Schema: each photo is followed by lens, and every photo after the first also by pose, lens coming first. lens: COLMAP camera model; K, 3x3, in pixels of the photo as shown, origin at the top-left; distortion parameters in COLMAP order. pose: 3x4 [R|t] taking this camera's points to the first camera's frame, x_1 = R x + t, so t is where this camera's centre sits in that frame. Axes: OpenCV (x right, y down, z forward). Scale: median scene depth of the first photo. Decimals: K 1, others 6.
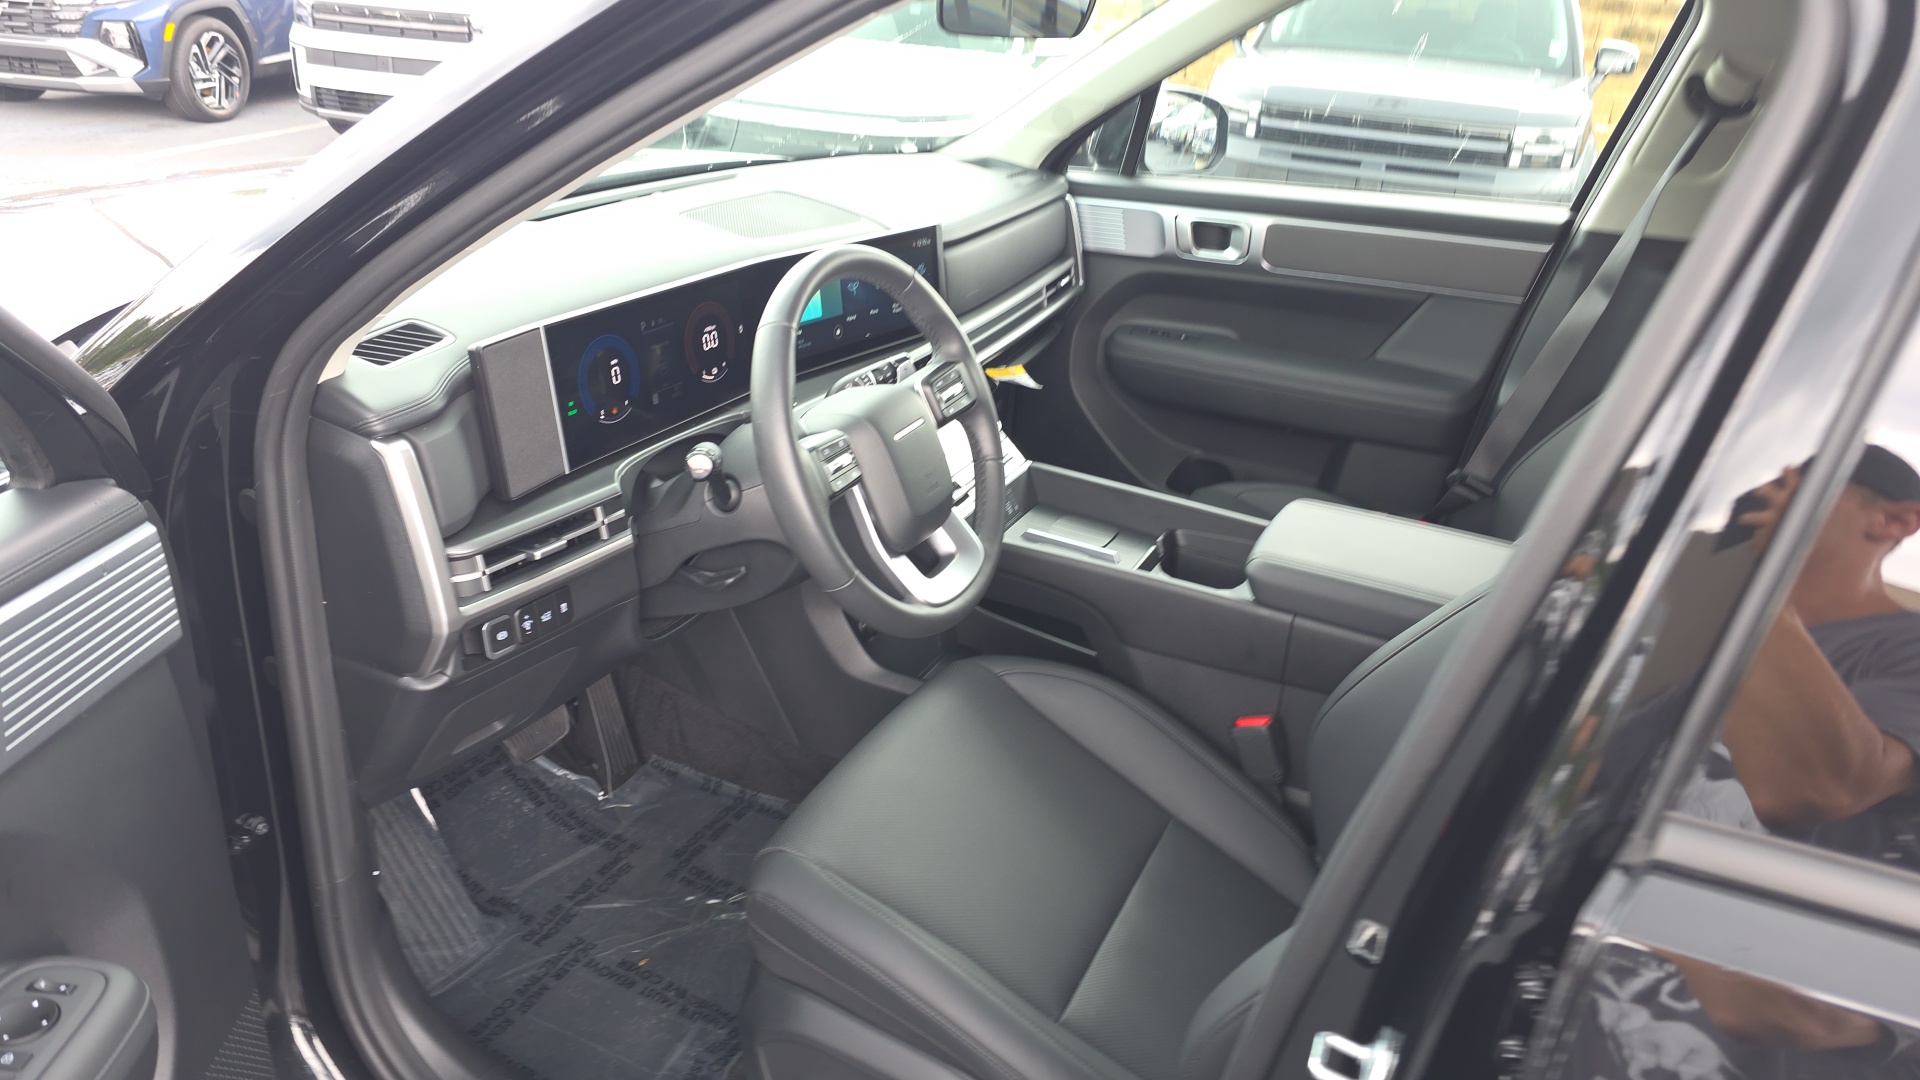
lens RADIAL K [[1280.1, 0, 941.3], [0, 1280.1, 509.7], [0, 0, 1]] dist [0.073650, -0.072996]
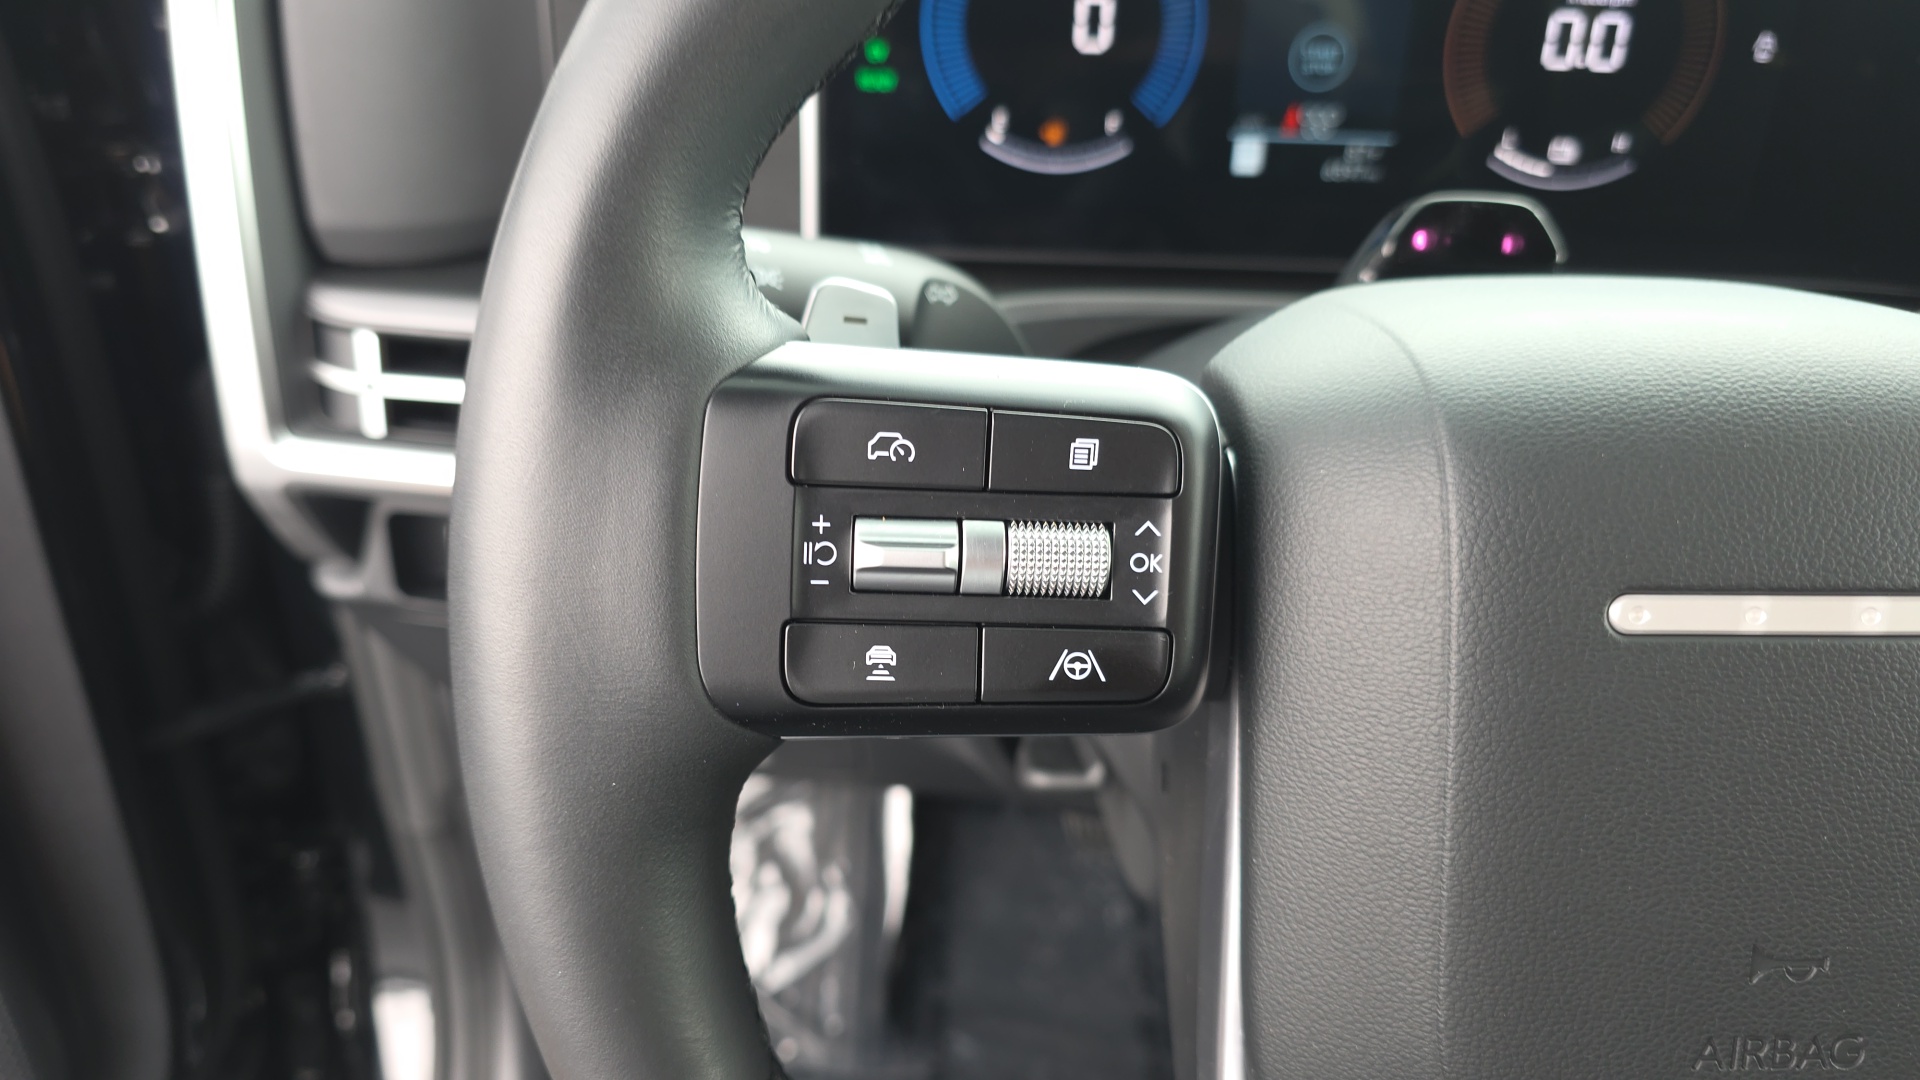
lens RADIAL K [[1349.7, 0, 972.9], [0, 1349.7, 545.1], [0, 0, 1]] dist [0.044862, -0.089099]
pose [[0.460428, 0.445252, -0.767956, 0.025564], [-0.365851, 0.883401, 0.292840, -0.046210], [0.808801, 0.146126, 0.569639, 0.478584]]
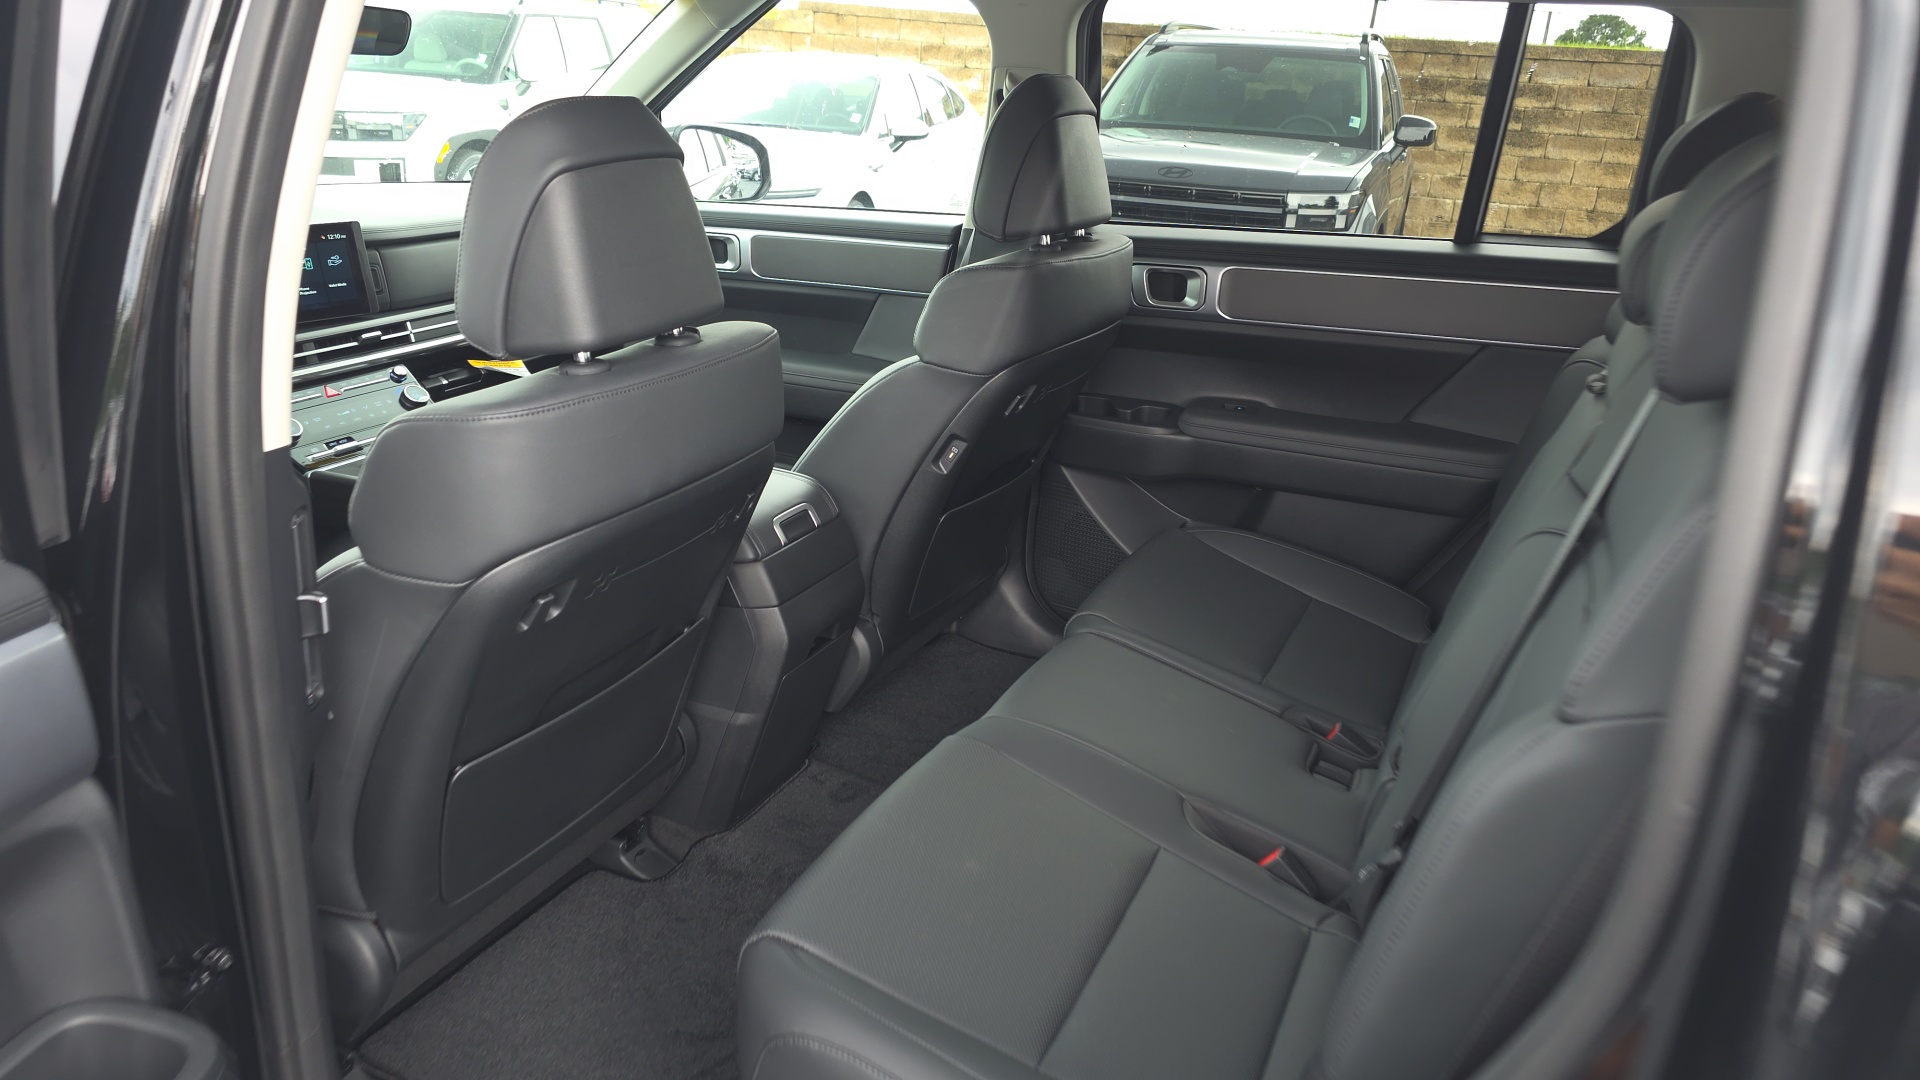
lens RADIAL K [[1283.9, 0, 960.0], [0, 1283.9, 540.0], [0, 0, 1]] dist [0.061835, -0.000271]
pose [[0.999569, -0.027124, 0.011223, 0.419820], [0.027677, 0.998240, -0.052446, 0.112734], [-0.009781, 0.052734, 0.998561, -0.130969]]
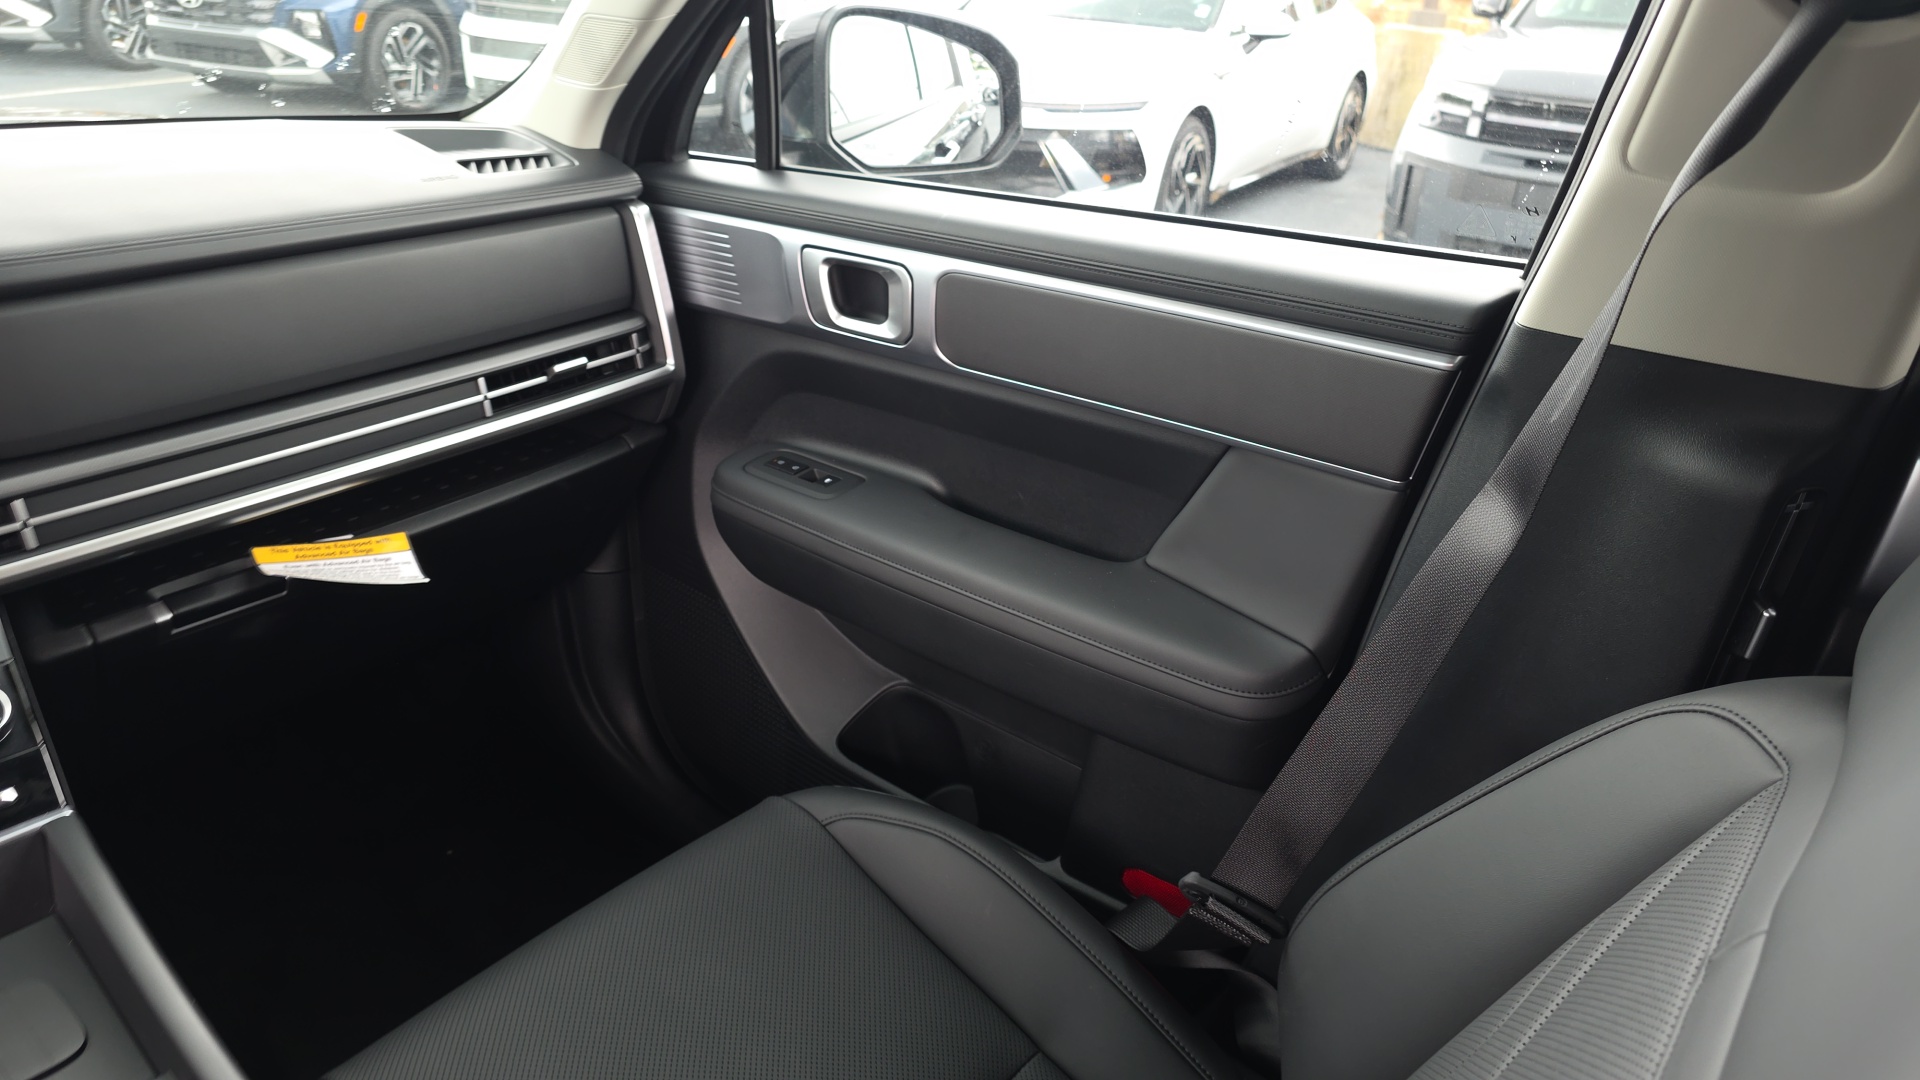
lens RADIAL K [[1292.9, 0, 969.1], [0, 1292.9, 516.0], [0, 0, 1]] dist [0.073926, -0.078127]
pose [[0.975609, 0.072359, -0.207246, 0.374296], [-0.072958, 0.997324, 0.004761, -0.133472], [0.207036, 0.010476, 0.978277, 0.526285]]
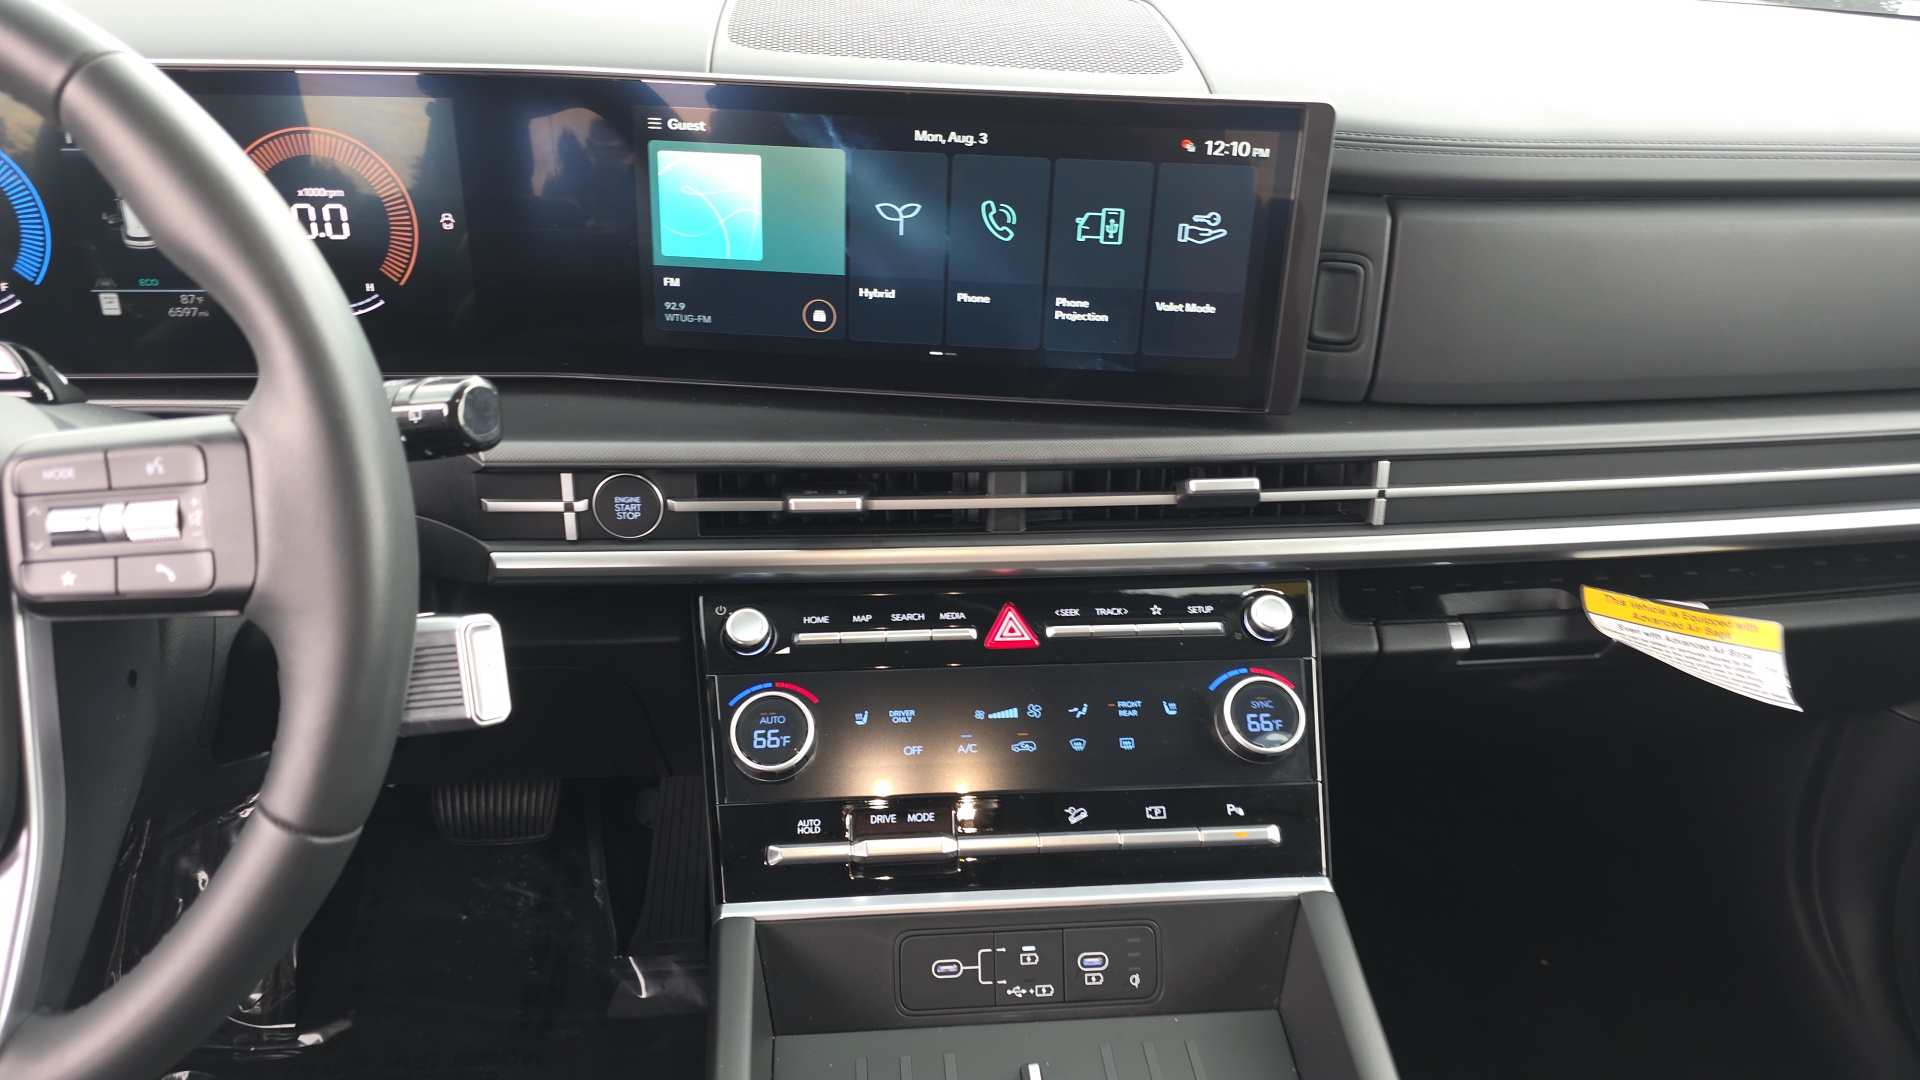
lens RADIAL K [[1290.4, 0, 958.9], [0, 1290.4, 555.2], [0, 0, 1]] dist [0.085118, -0.117708]
pose [[0.525585, 0.380941, -0.760687, 0.199064], [-0.336889, 0.914247, 0.225073, -0.130104], [0.781195, 0.137972, 0.608850, 0.597389]]
